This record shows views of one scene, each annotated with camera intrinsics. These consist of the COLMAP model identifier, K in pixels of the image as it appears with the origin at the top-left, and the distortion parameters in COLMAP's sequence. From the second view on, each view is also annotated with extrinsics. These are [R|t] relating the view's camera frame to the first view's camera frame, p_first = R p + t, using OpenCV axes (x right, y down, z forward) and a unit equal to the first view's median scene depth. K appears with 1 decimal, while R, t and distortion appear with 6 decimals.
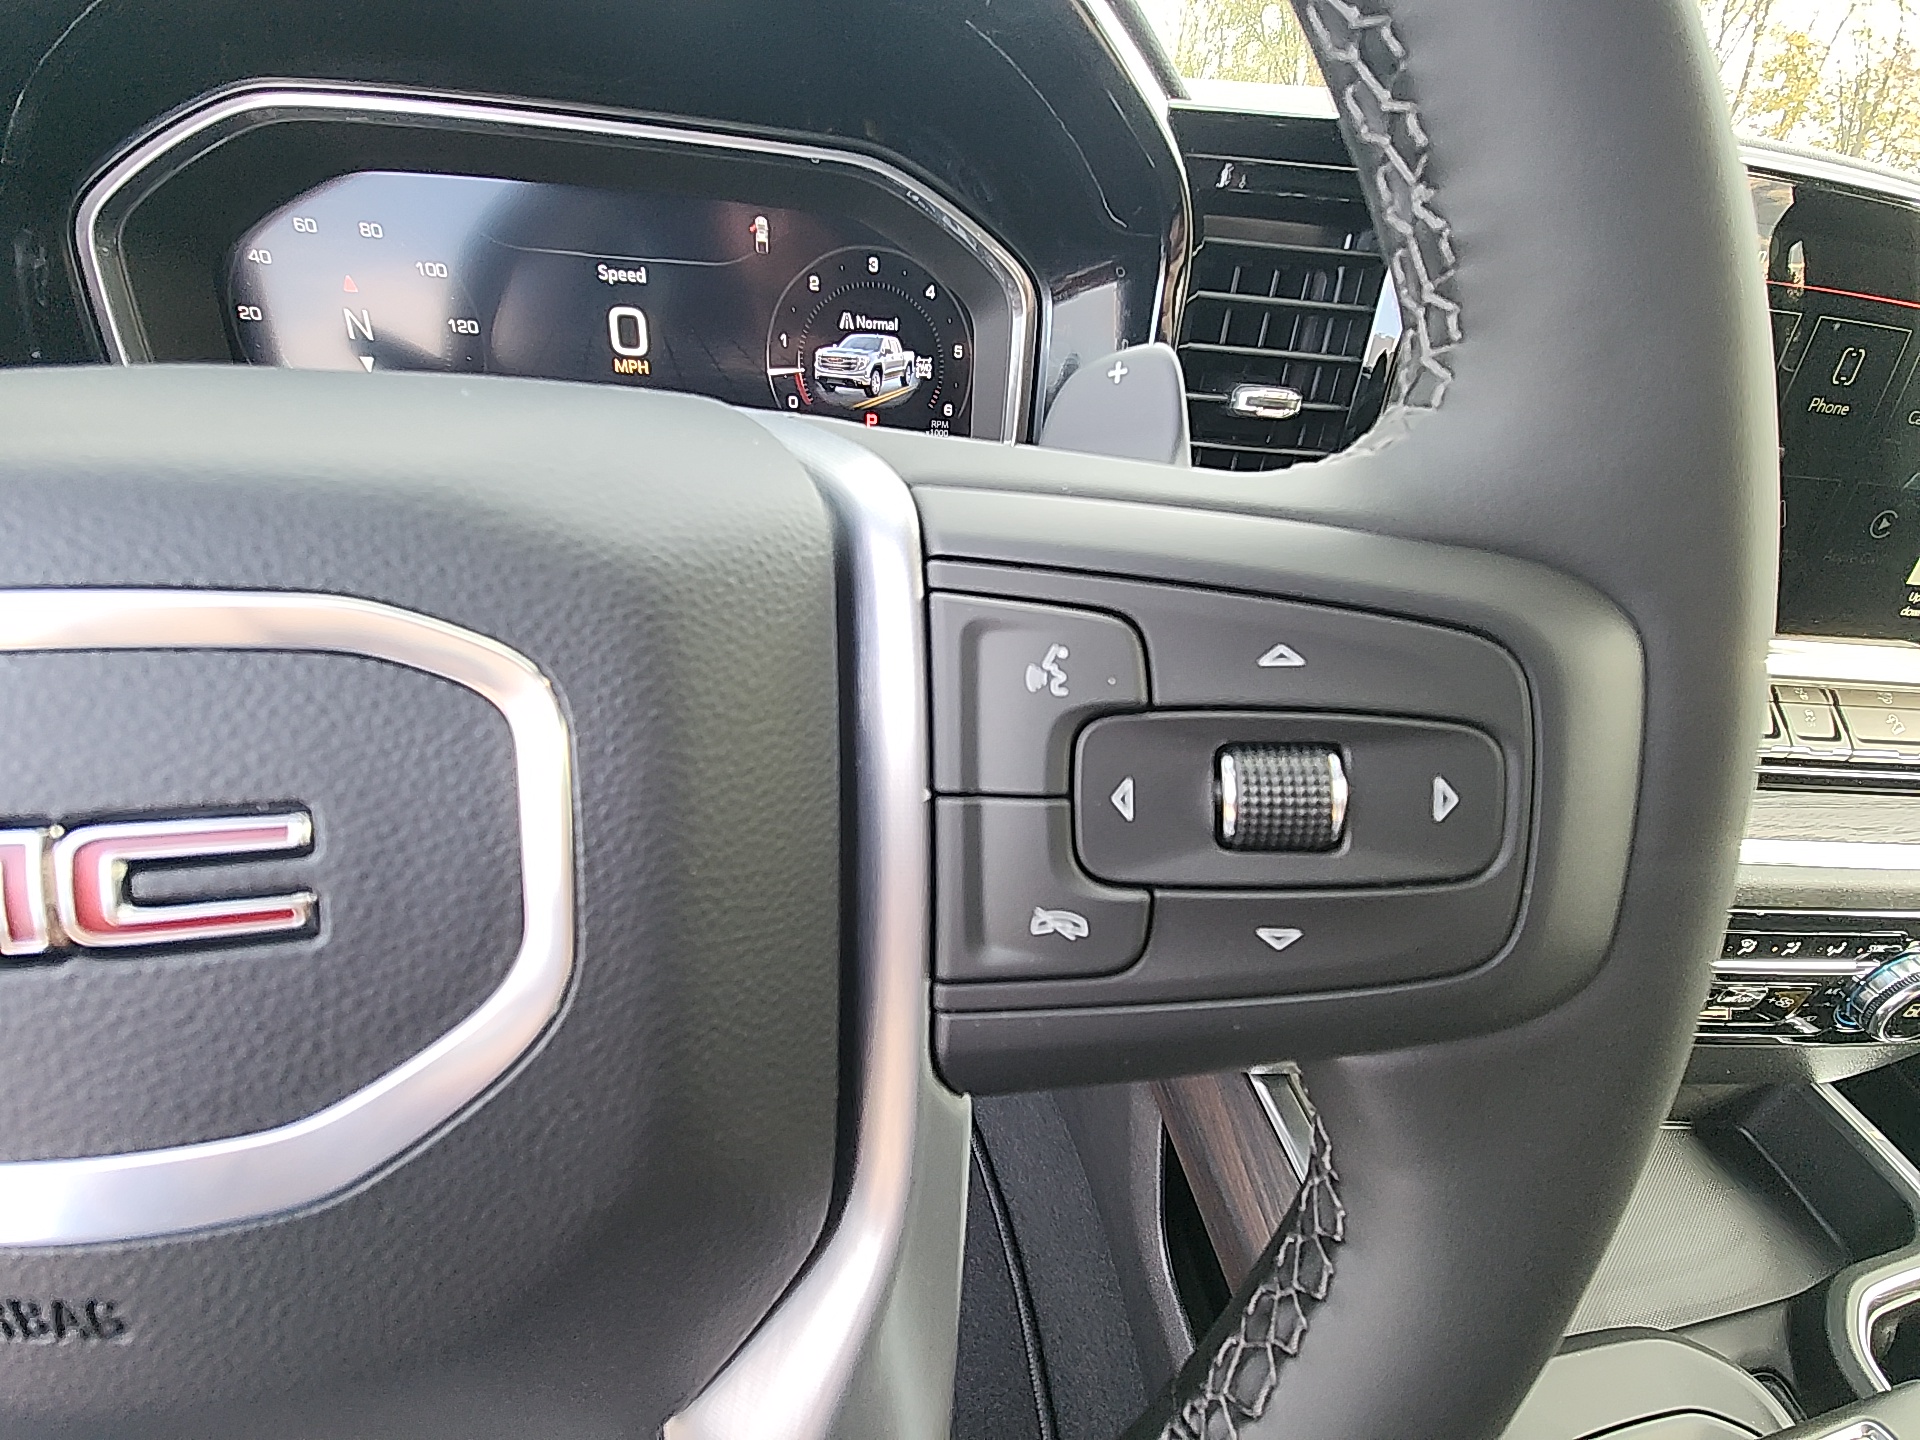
lens RADIAL K [[767.2, 0, 954.4], [0, 767.2, 704.0], [0, 0, 1]] dist [0.018894, -0.013220]
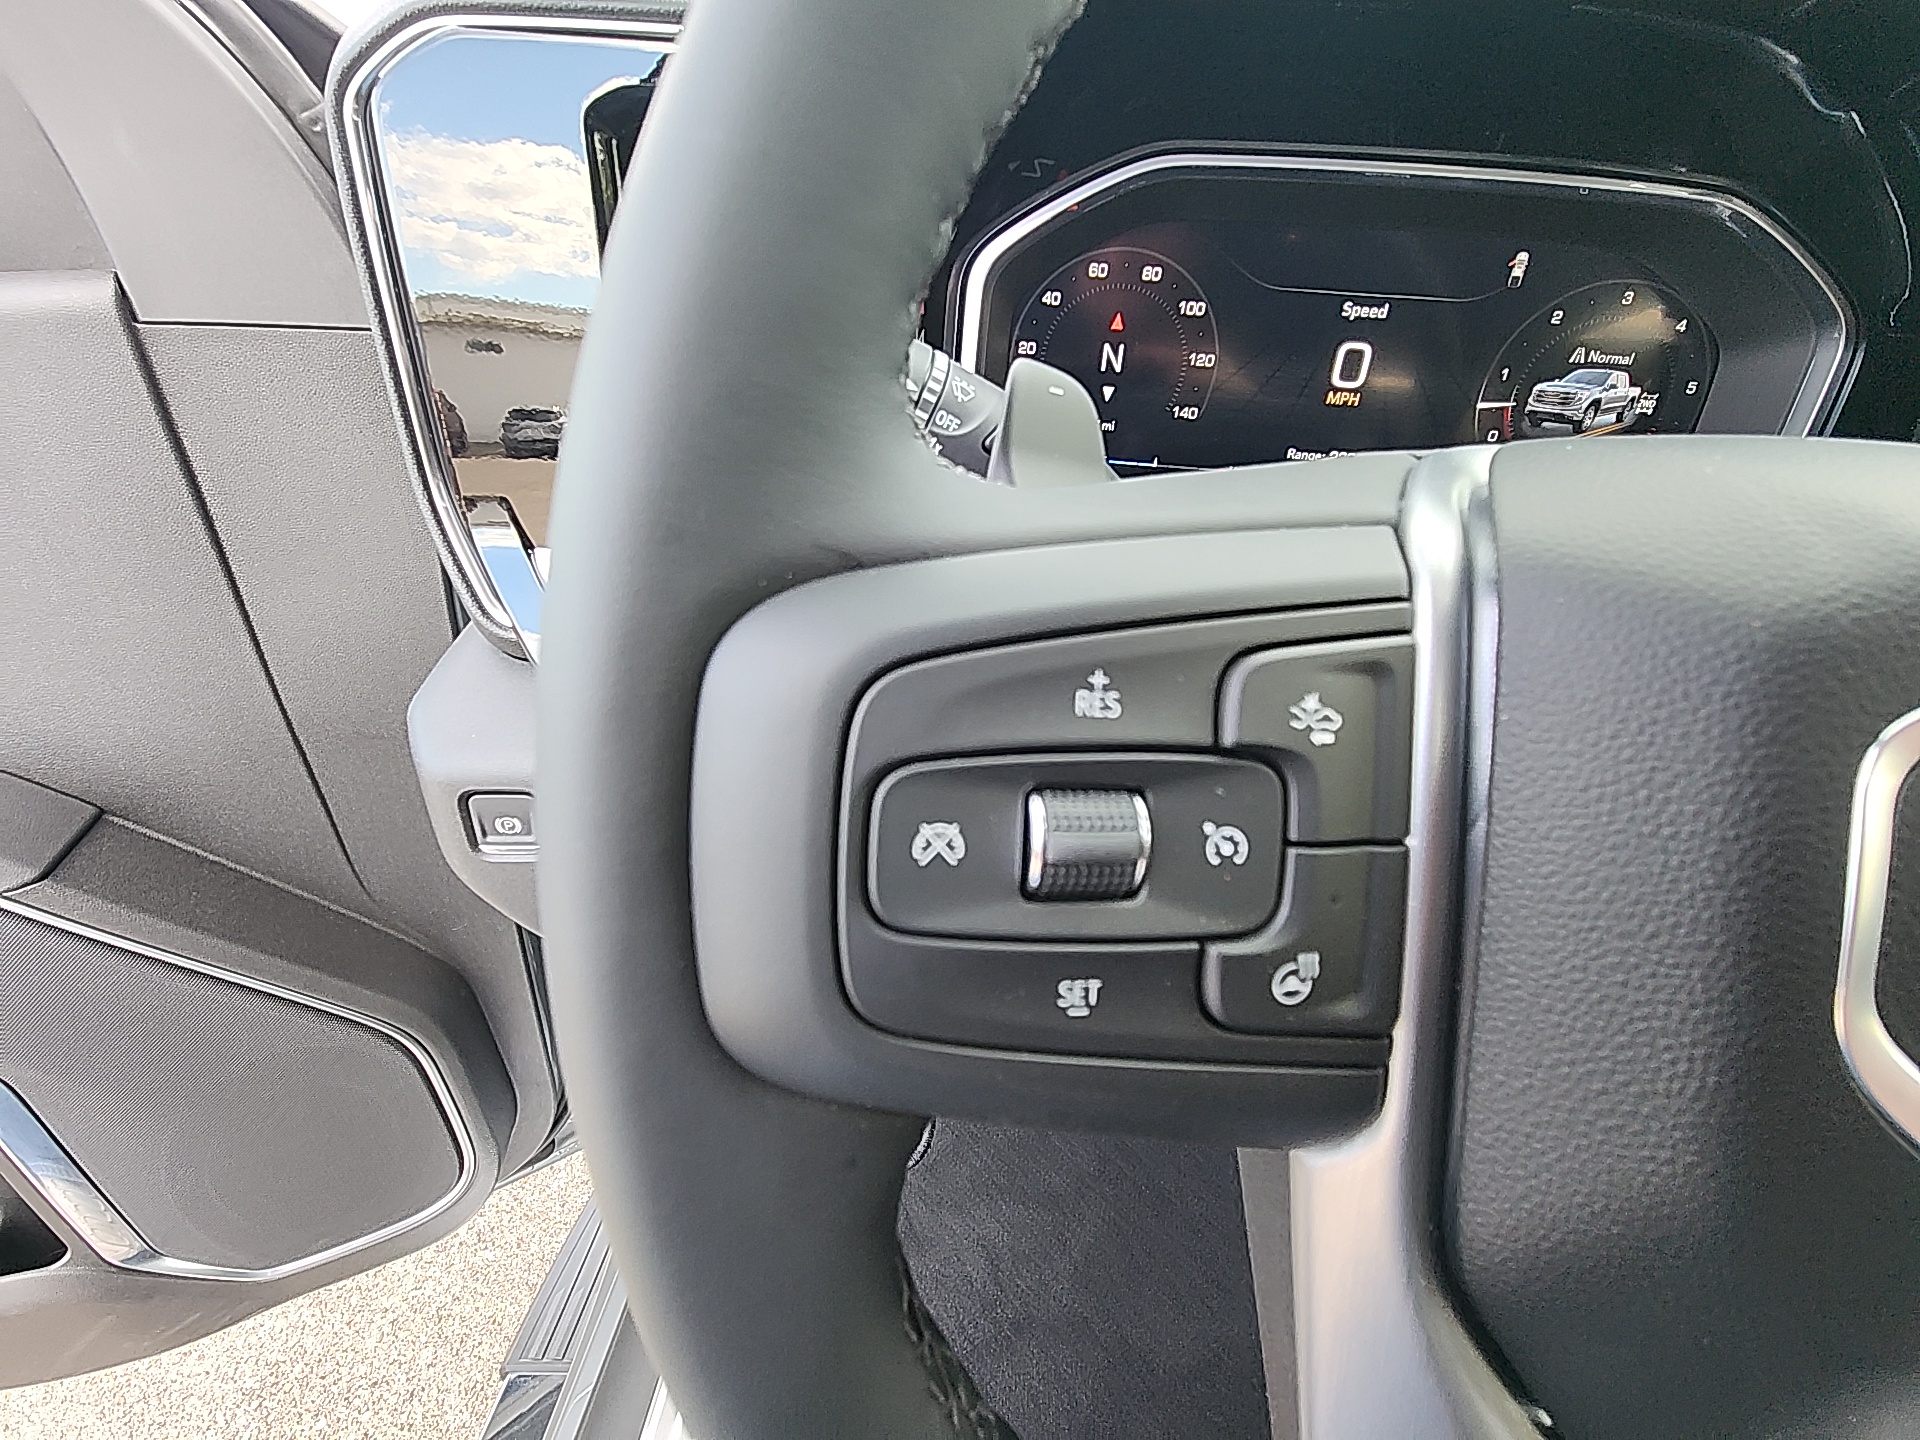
lens RADIAL K [[770.8, 0, 950.6], [0, 770.8, 703.6], [0, 0, 1]] dist [0.015250, -0.006885]
pose [[0.973560, 0.103731, -0.203520, -0.699761], [-0.106220, 0.994342, -0.001313, 0.025807], [0.202232, 0.022897, 0.979070, -0.114534]]
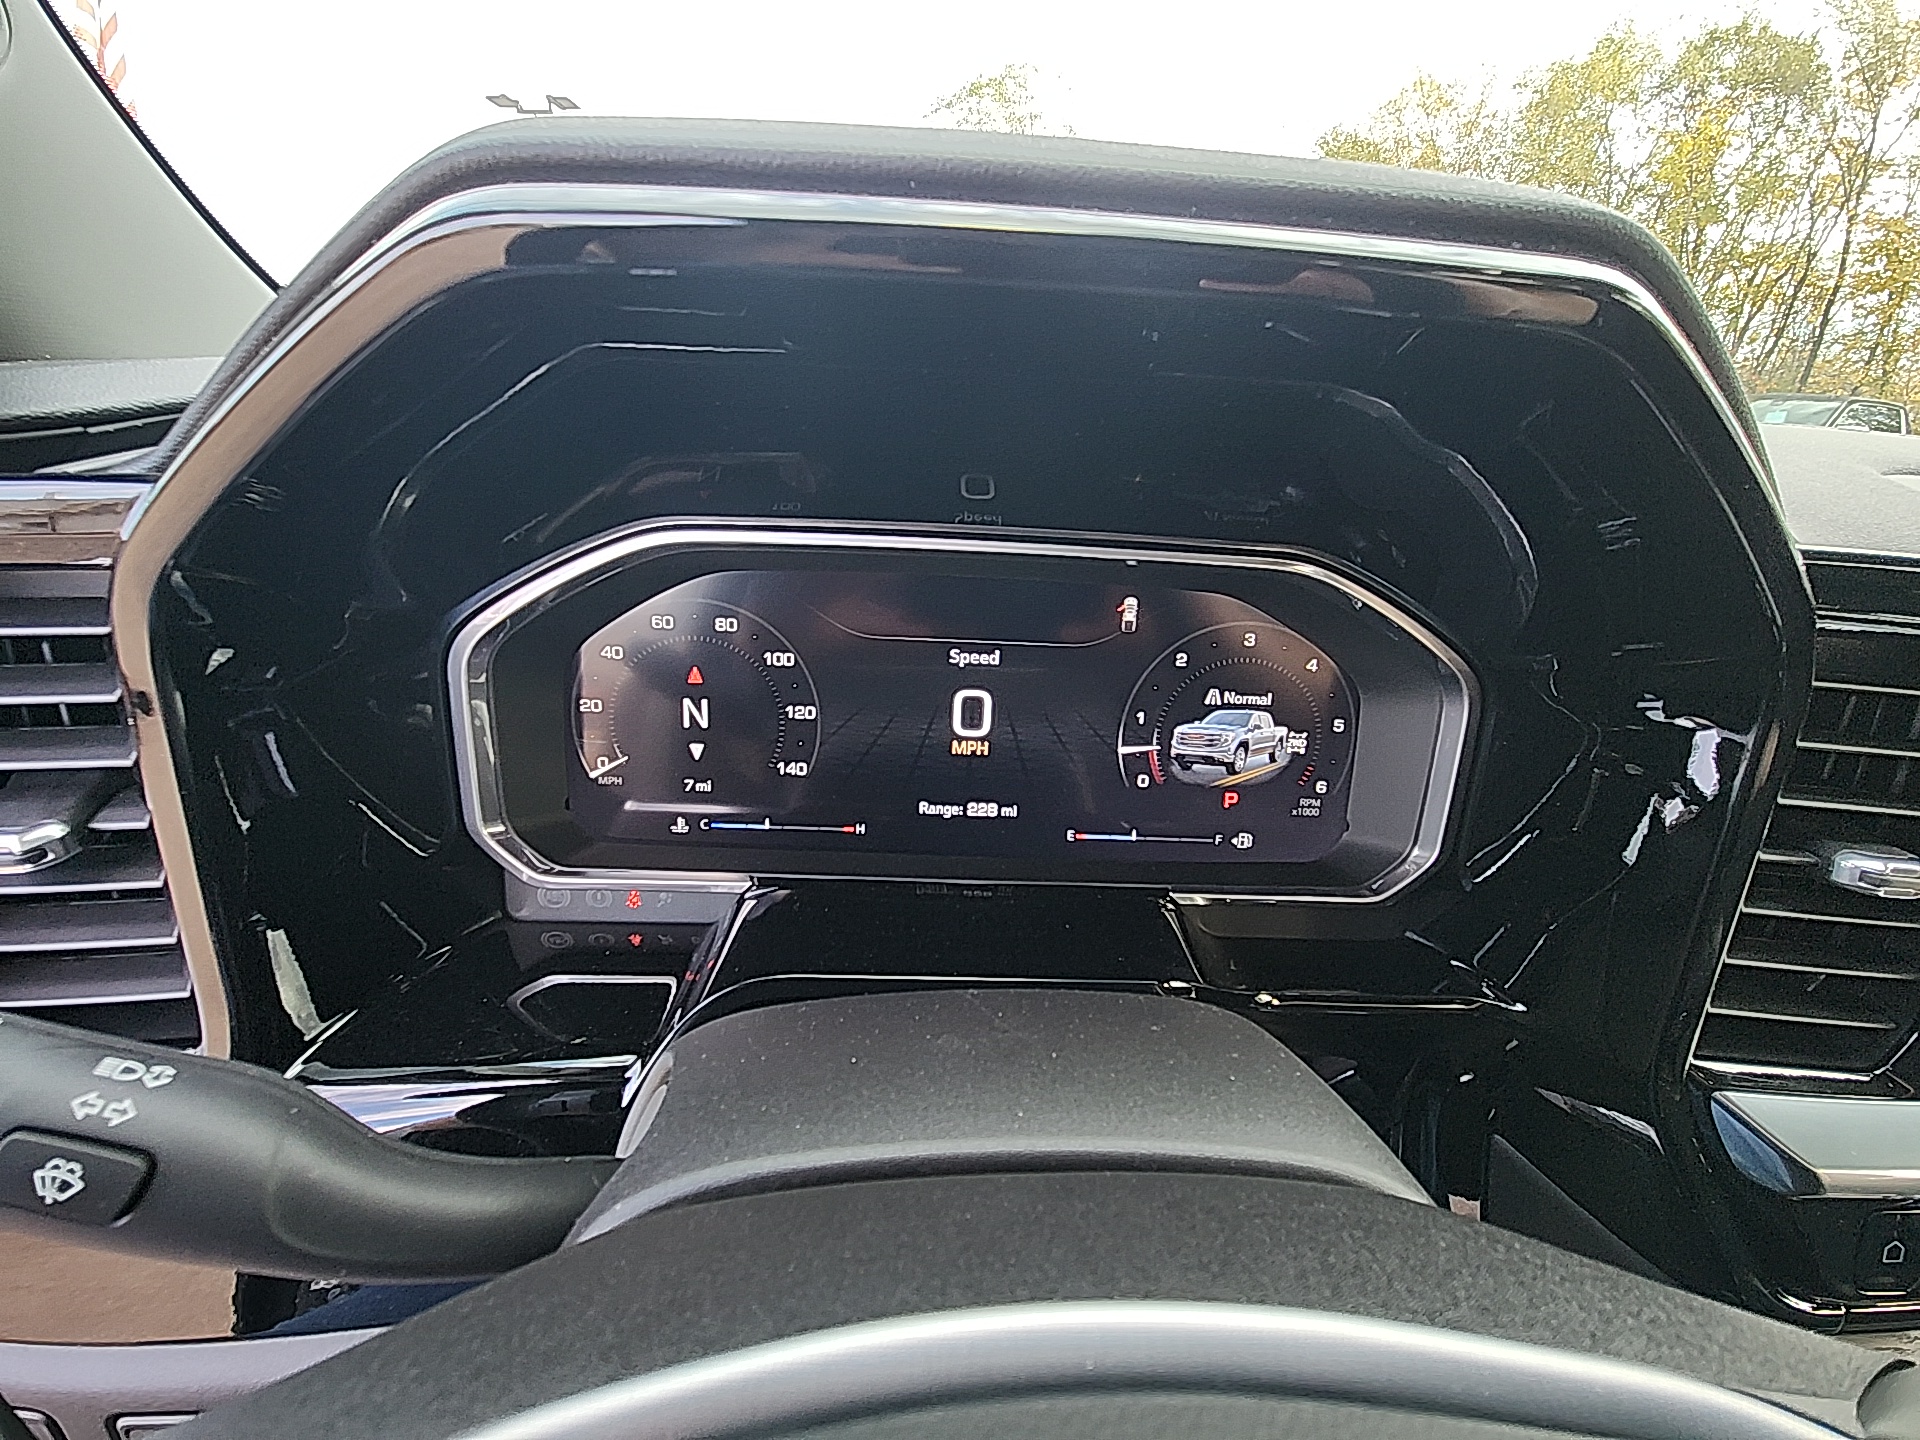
lens RADIAL K [[783.0, 0, 955.8], [0, 783.0, 697.0], [0, 0, 1]] dist [0.009103, -0.016753]
pose [[0.993403, 0.016063, -0.113547, -0.345007], [-0.038784, 0.978856, -0.200841, -0.324073], [0.107920, 0.203920, 0.973021, 0.113544]]
